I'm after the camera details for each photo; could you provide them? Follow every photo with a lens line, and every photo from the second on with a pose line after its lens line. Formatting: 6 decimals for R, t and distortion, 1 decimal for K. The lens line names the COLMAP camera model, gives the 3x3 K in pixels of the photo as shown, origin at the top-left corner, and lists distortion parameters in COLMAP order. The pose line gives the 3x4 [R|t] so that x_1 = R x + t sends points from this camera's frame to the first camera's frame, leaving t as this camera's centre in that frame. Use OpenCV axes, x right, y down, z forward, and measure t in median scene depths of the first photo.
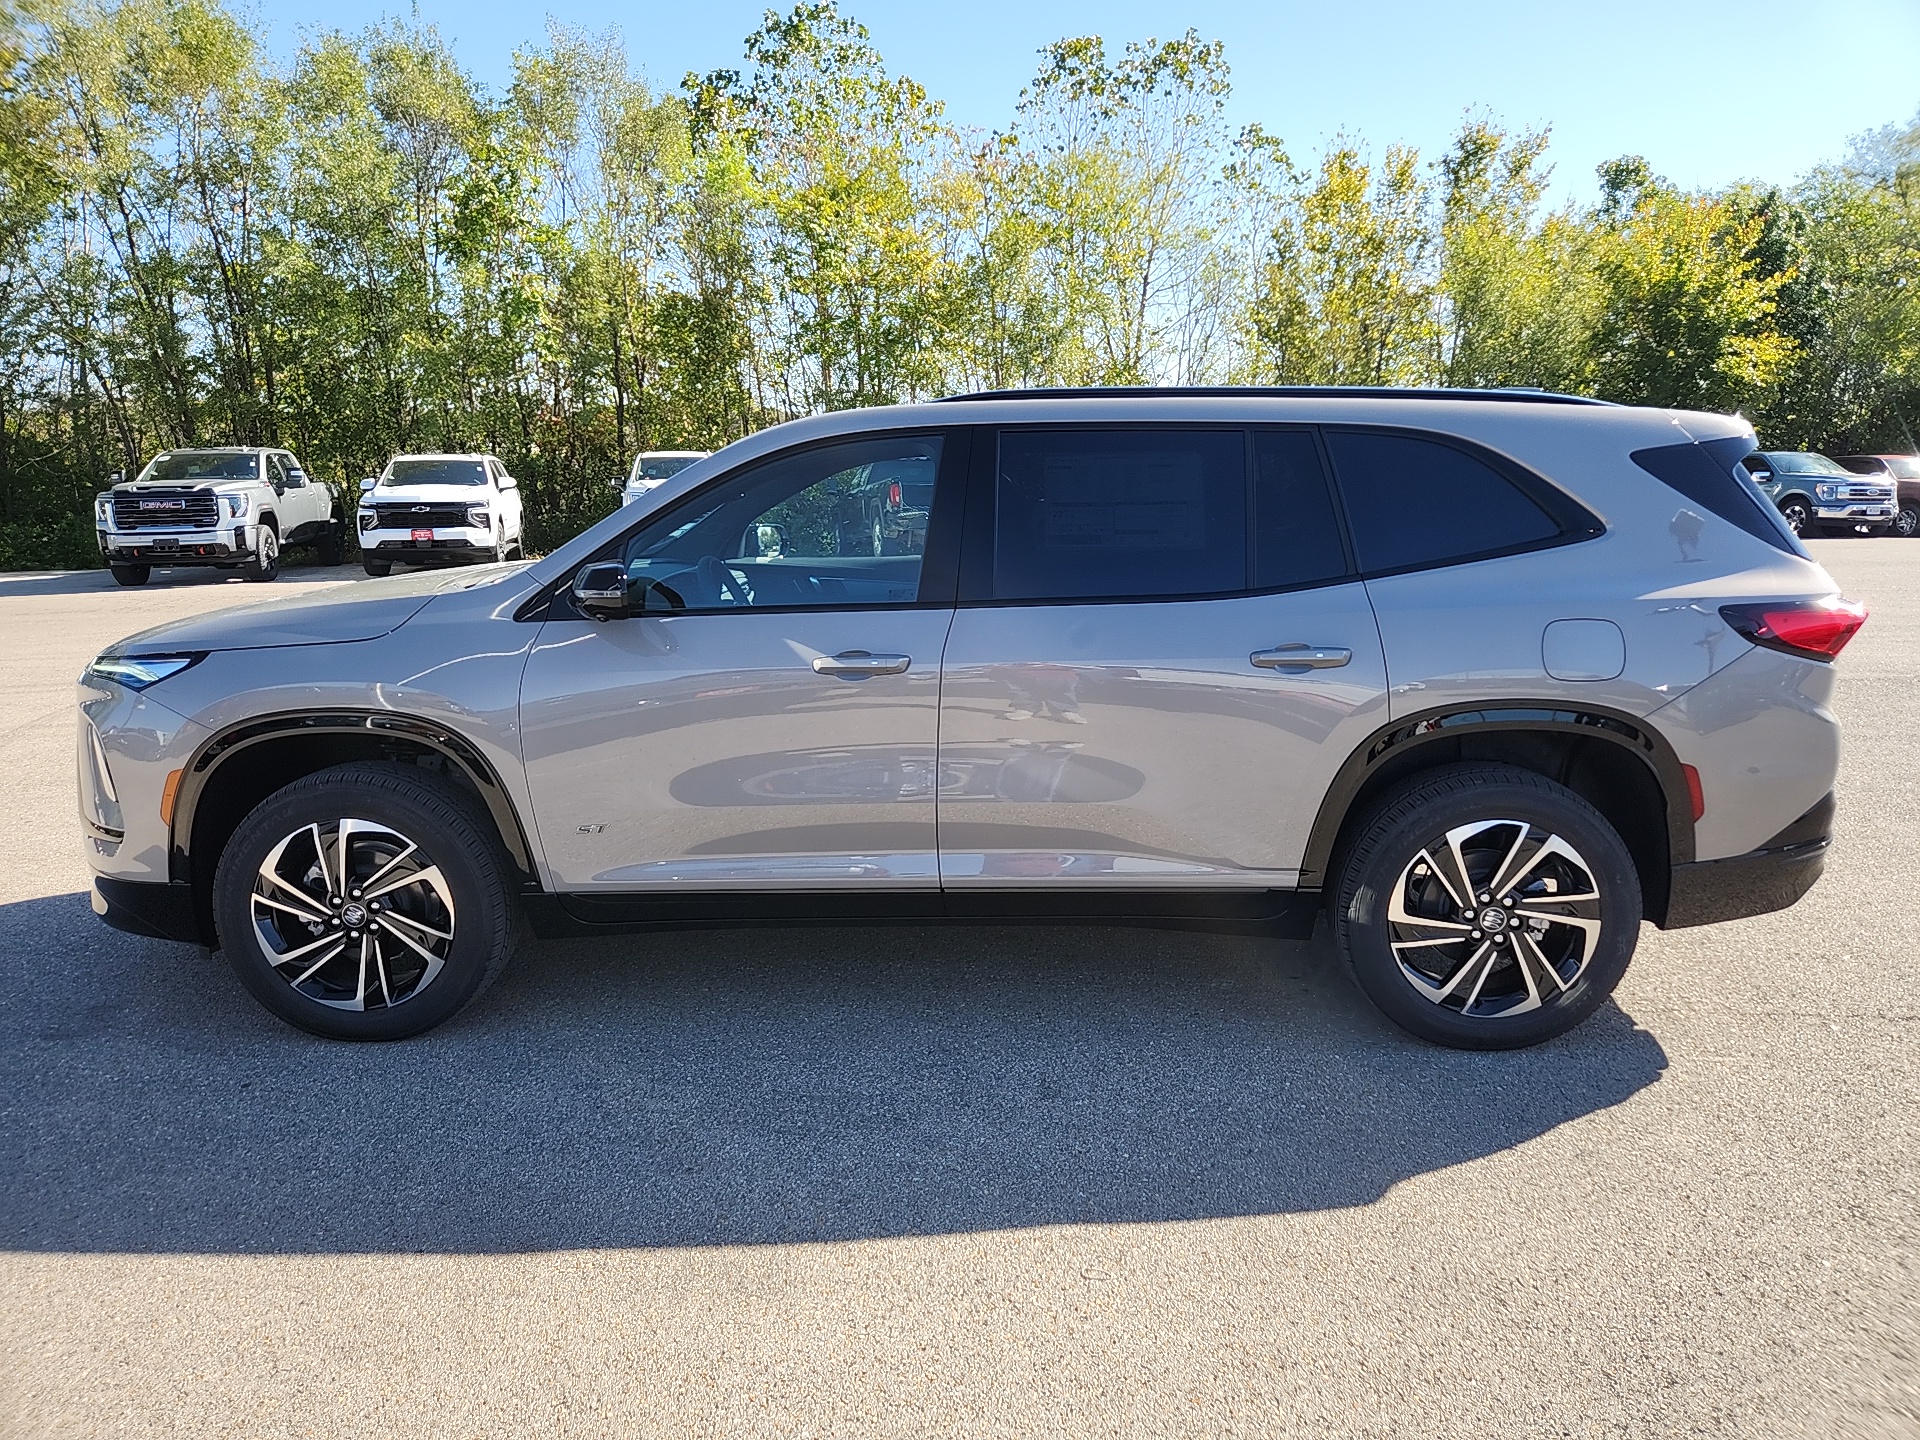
lens RADIAL K [[1266.8, 0, 949.3], [0, 1266.8, 718.7], [0, 0, 1]] dist [0.117149, -0.107930]
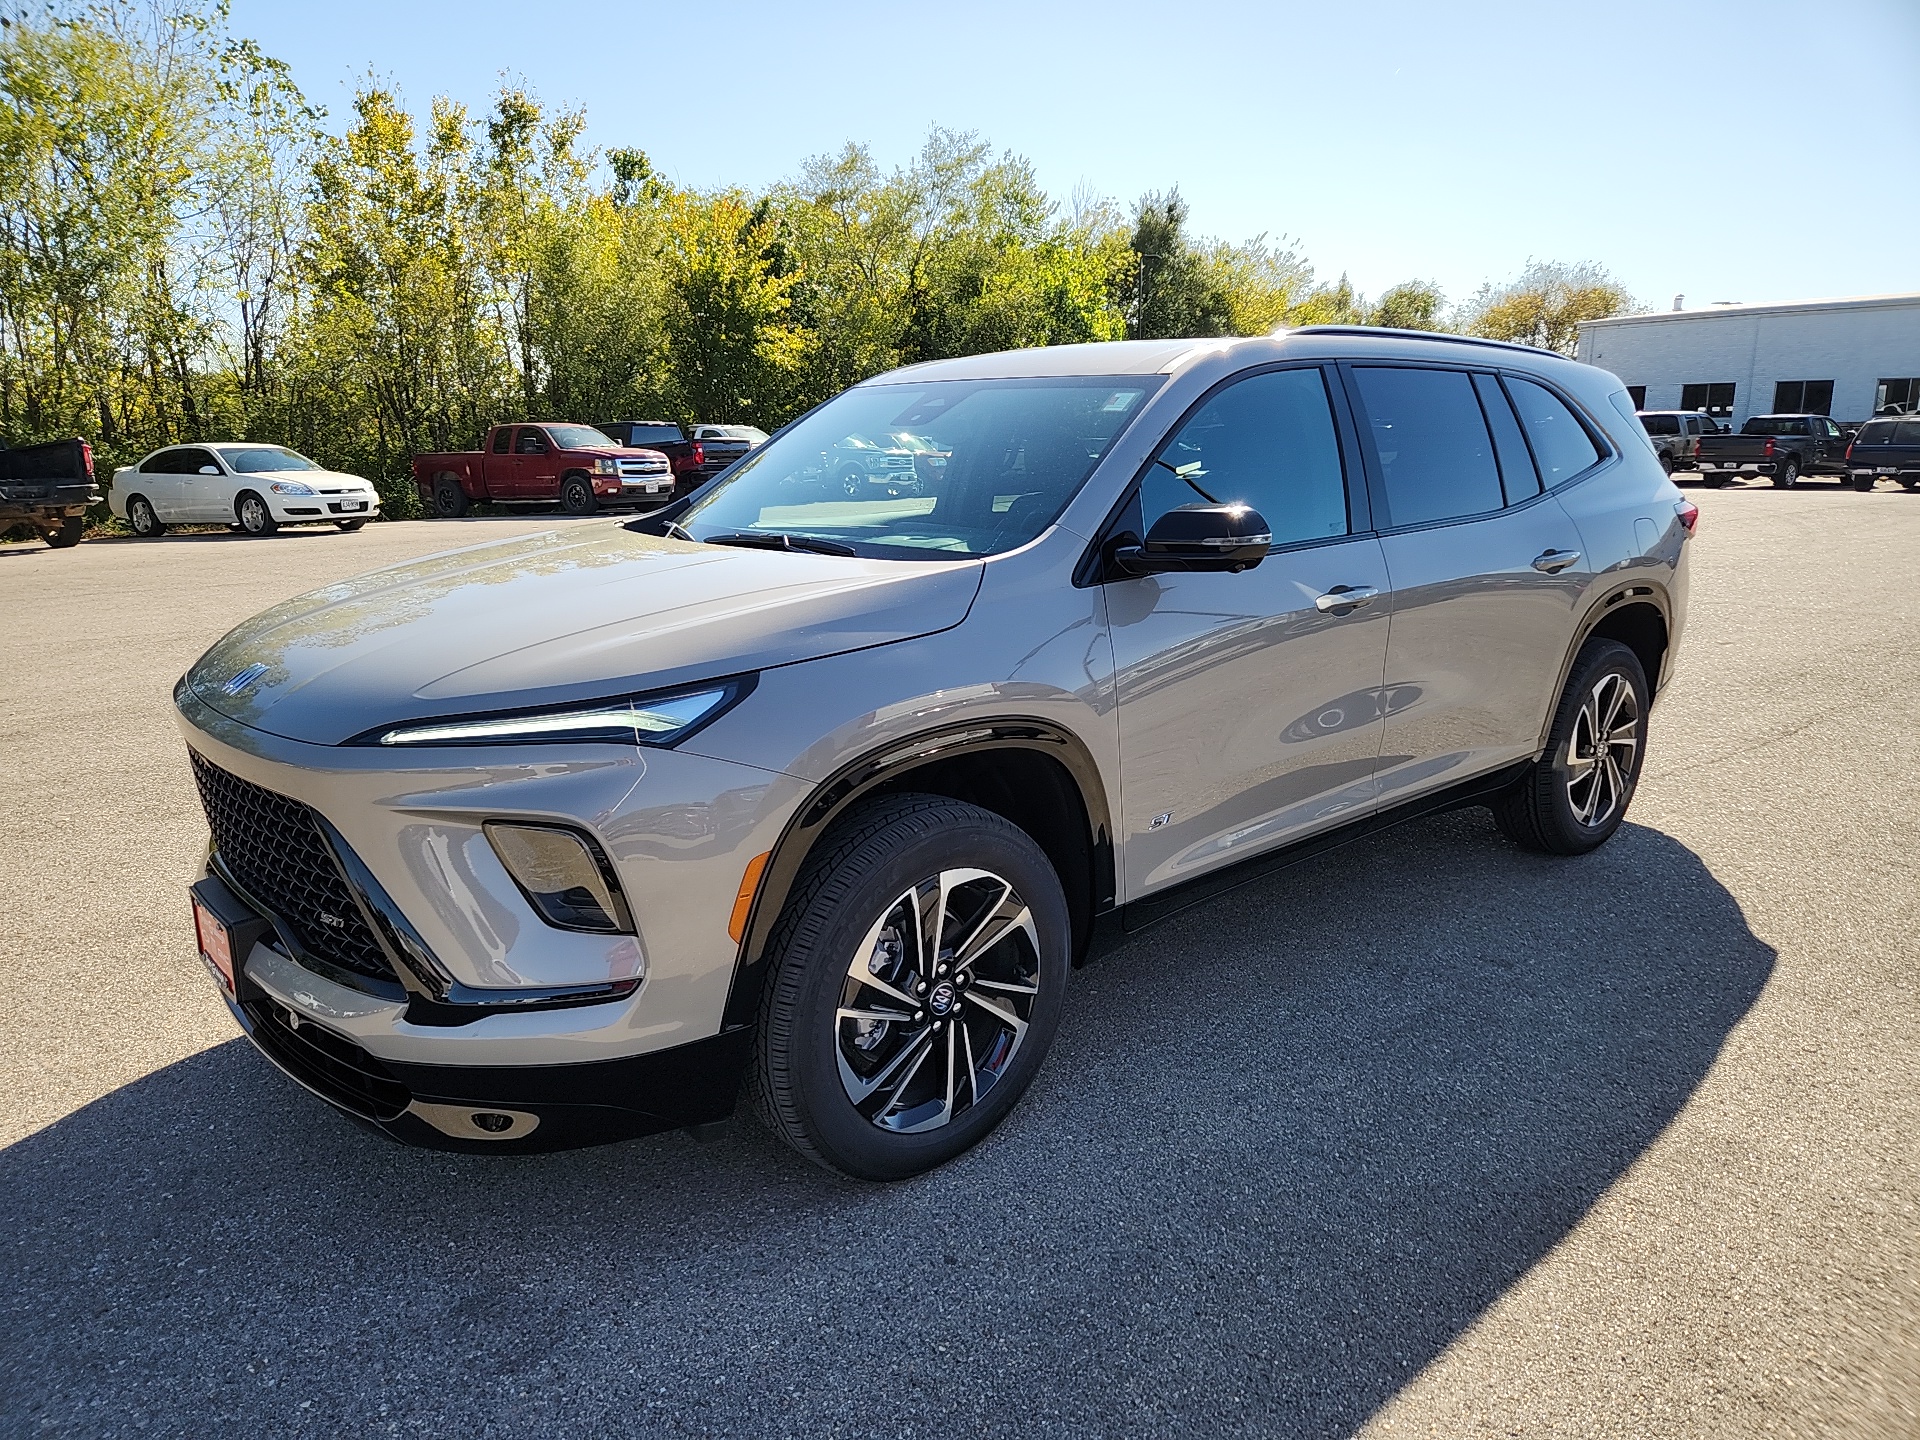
lens RADIAL K [[1266.8, 0, 949.3], [0, 1266.8, 718.7], [0, 0, 1]] dist [0.117149, -0.107930]
pose [[0.730075, -0.149220, 0.666877, -0.098704], [0.134122, 0.988177, 0.074281, -0.006739], [-0.670076, 0.035213, 0.741457, 0.047076]]
